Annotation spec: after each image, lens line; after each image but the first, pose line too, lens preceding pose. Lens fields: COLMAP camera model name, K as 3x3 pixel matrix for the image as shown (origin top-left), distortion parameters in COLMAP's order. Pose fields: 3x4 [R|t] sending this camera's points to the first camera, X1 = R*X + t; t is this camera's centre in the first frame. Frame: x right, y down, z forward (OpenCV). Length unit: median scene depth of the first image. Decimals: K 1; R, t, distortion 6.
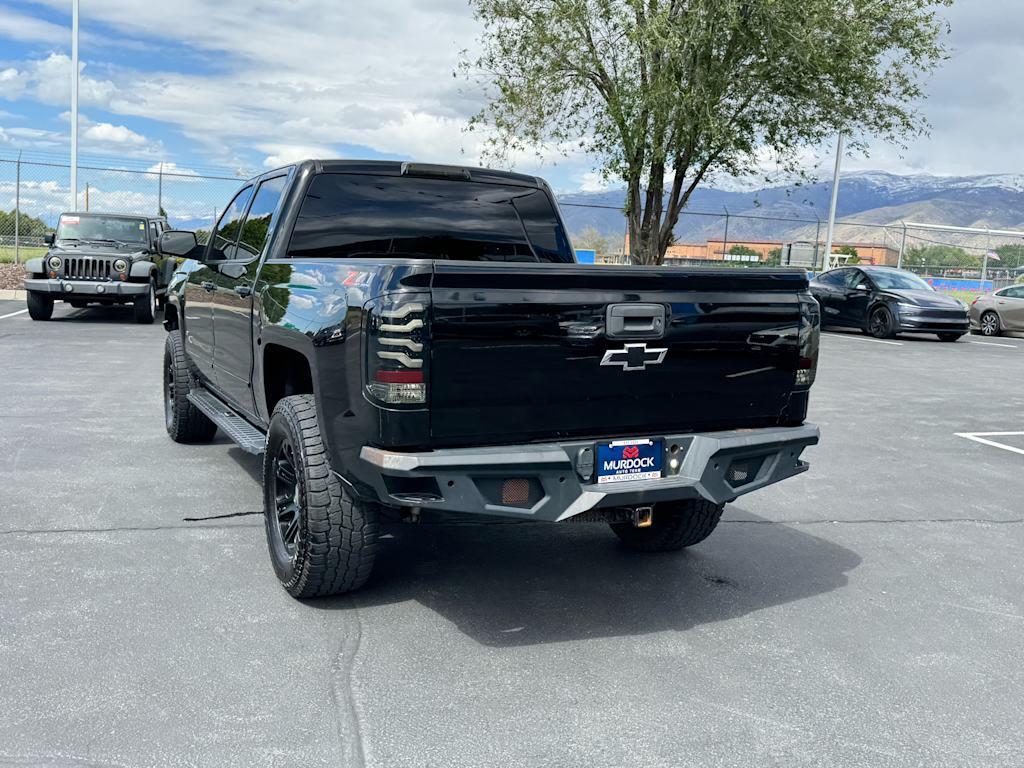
lens RADIAL K [[953.5, 0, 514.7], [0, 953.5, 385.7], [0, 0, 1]] dist [0.124768, -0.219397]
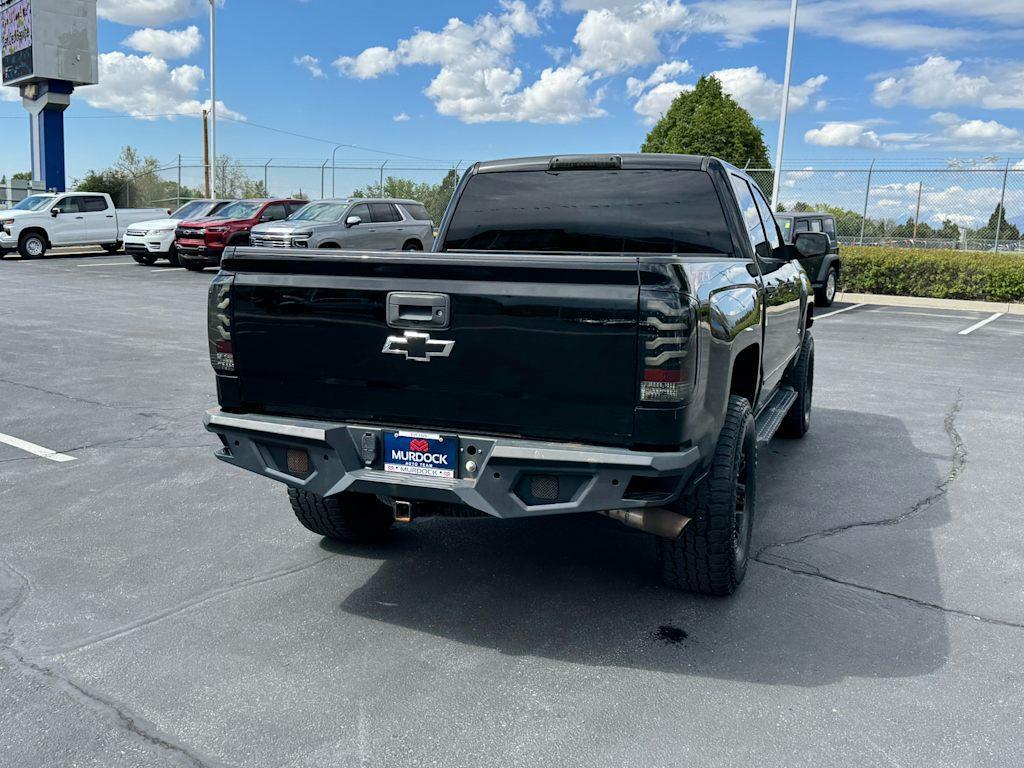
lens RADIAL K [[947.4, 0, 519.0], [0, 947.4, 384.2], [0, 0, 1]] dist [0.141220, -0.266327]
pose [[0.679301, 0.094167, -0.727793, 0.865702], [-0.093739, 0.994743, 0.041214, -0.040483], [0.727849, 0.040226, 0.684557, 0.401397]]
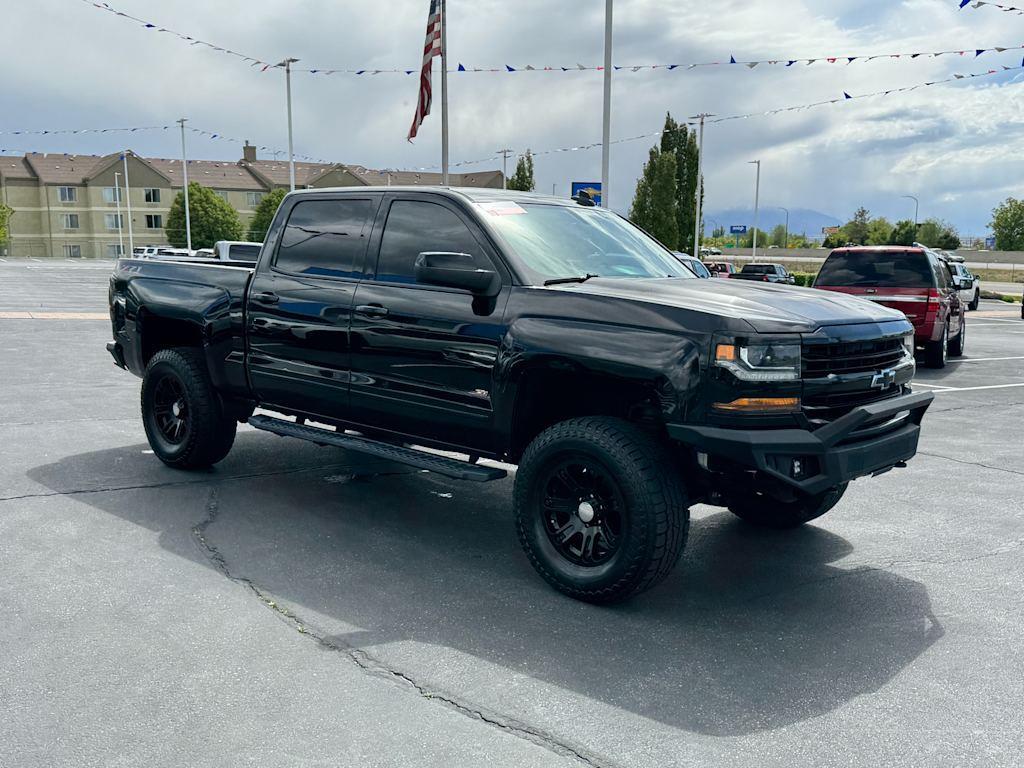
lens RADIAL K [[949.8, 0, 519.8], [0, 949.8, 400.2], [0, 0, 1]] dist [0.142043, -0.280106]
pose [[-0.925757, 0.000472, -0.378118, 0.307479], [-0.103232, 0.961693, 0.253947, -0.444840], [0.363753, 0.274128, -0.890246, 3.264733]]
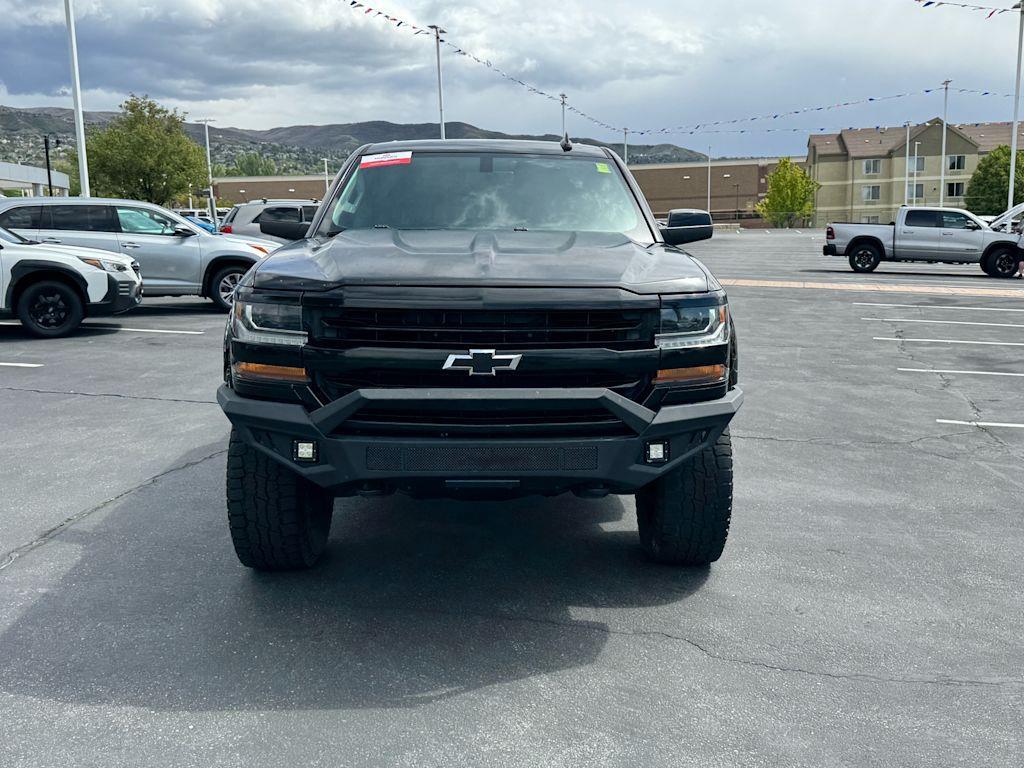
lens RADIAL K [[947.4, 0, 519.0], [0, 947.4, 384.2], [0, 0, 1]] dist [0.141220, -0.266327]
pose [[-0.907814, -0.109208, 0.404905, -0.968265], [0.020296, 0.952927, 0.302521, -0.460904], [-0.418882, 0.282850, -0.862863, 3.112040]]
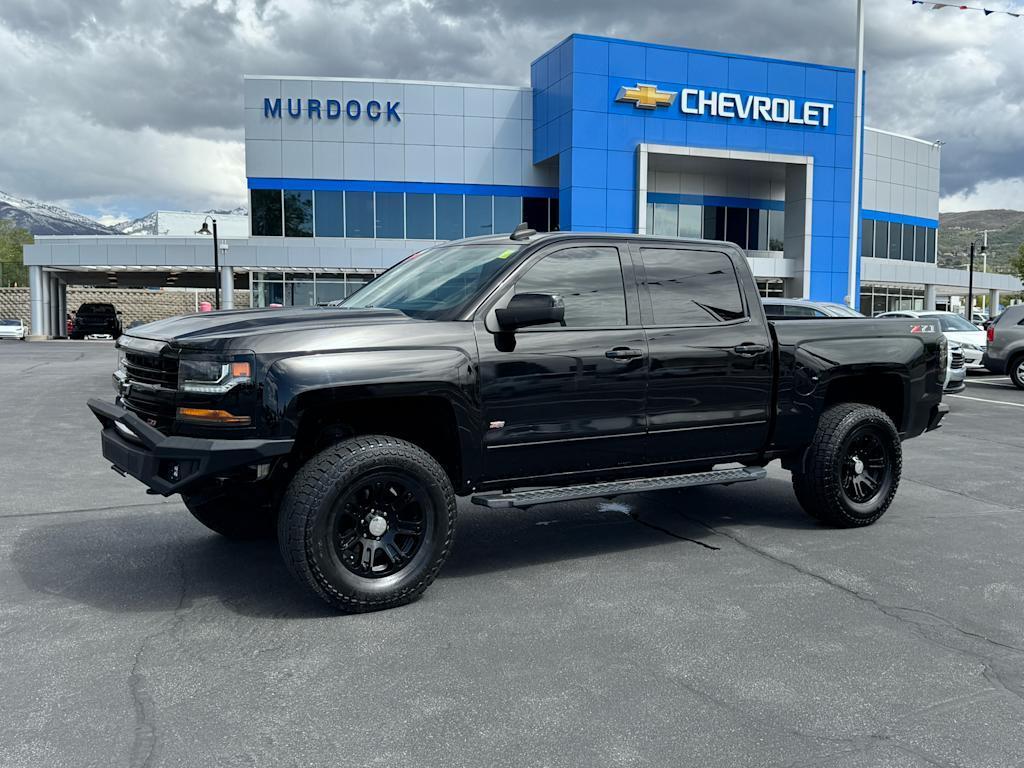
lens RADIAL K [[946.4, 0, 517.1], [0, 946.4, 391.4], [0, 0, 1]] dist [0.140266, -0.233813]
pose [[-0.131099, -0.119758, 0.984109, -1.956619], [0.106657, 0.985211, 0.134101, -0.326120], [-0.985615, 0.122543, -0.116387, 1.966051]]
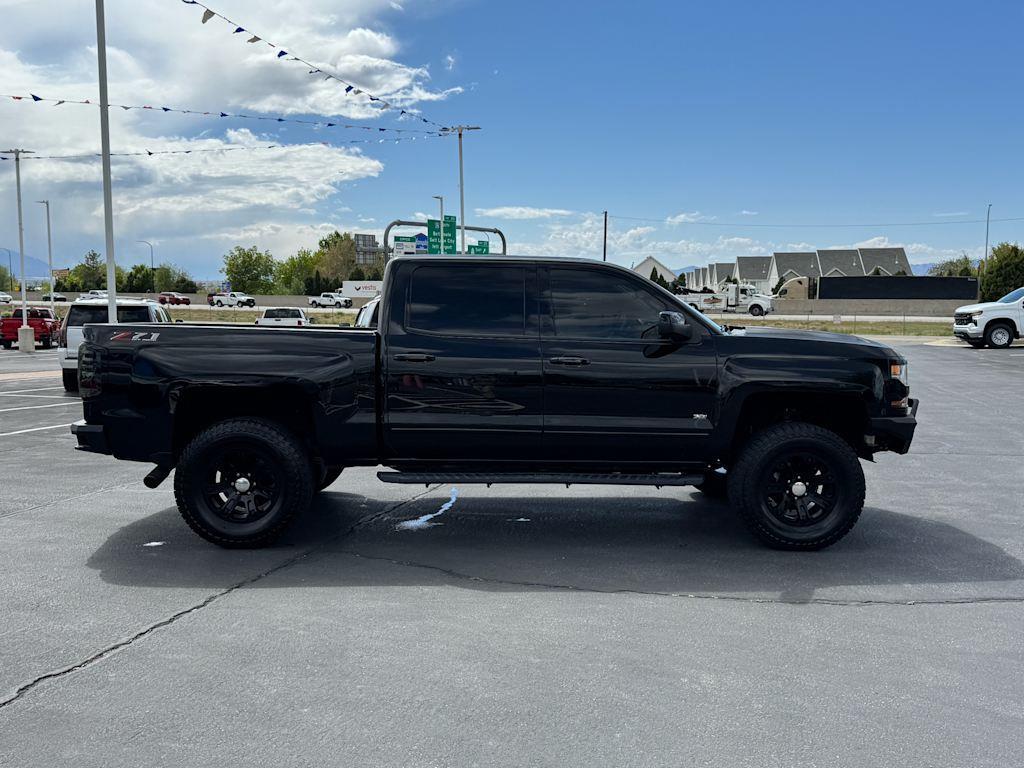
lens RADIAL K [[939.4, 0, 513.9], [0, 939.4, 417.2], [0, 0, 1]] dist [0.177120, -0.336437]
pose [[-0.412318, 0.065137, -0.908708, 1.560018], [-0.138703, 0.981325, 0.133277, -0.300285], [0.900419, 0.180994, -0.395584, 2.457940]]
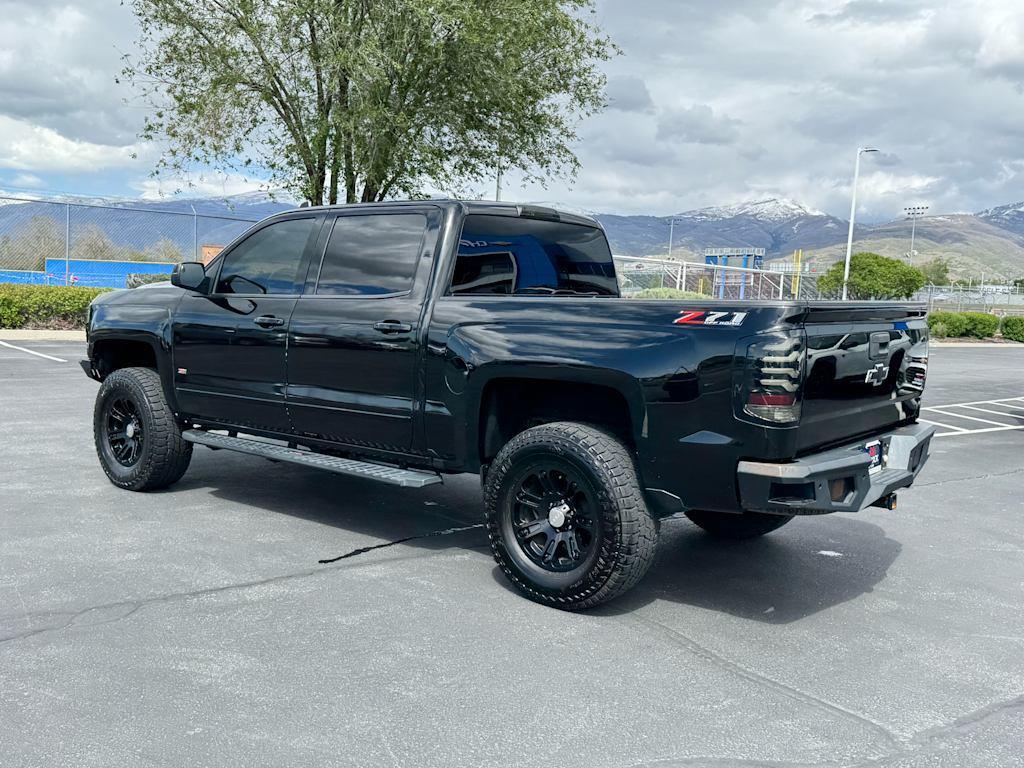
lens RADIAL K [[950.5, 0, 518.7], [0, 950.5, 396.2], [0, 0, 1]] dist [0.149328, -0.279726]
pose [[0.906976, -0.052962, 0.417839, -0.799045], [0.055169, 0.998454, 0.006804, -0.035264], [-0.417553, 0.016881, 0.908496, 0.046094]]
